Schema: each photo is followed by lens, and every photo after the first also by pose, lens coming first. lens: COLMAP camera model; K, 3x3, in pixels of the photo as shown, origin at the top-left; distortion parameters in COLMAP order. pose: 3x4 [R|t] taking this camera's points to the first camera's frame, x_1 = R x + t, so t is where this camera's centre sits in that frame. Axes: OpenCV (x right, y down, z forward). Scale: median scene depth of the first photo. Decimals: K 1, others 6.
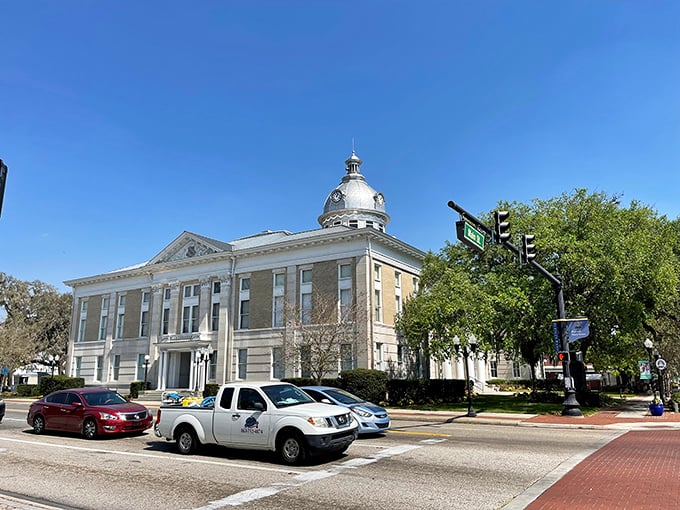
lens RADIAL K [[522.4, 0, 339.6], [0, 522.4, 254.7], [0, 0, 1]] dist [-0.001744, -0.005321]
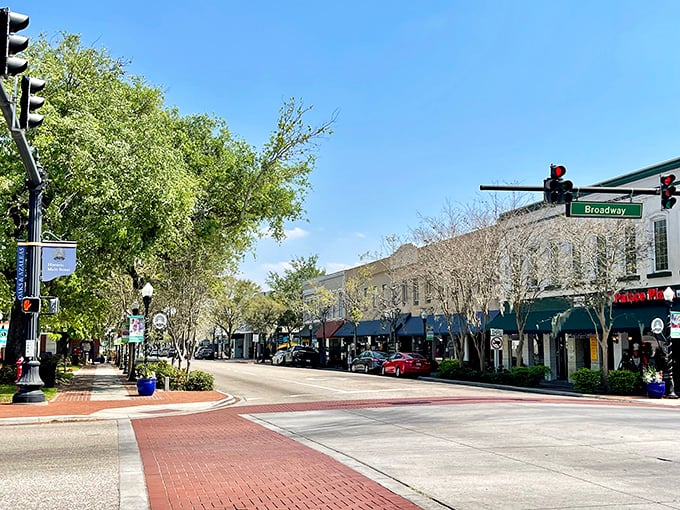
lens RADIAL K [[847.7, 0, 339.2], [0, 847.7, 257.1], [0, 0, 1]] dist [0.027839, 0.000000]
pose [[0.682927, 0.069473, 0.727175, -0.033603], [-0.162515, 0.984969, 0.058524, 0.029589], [-0.712179, -0.158145, 0.683952, 0.105118]]
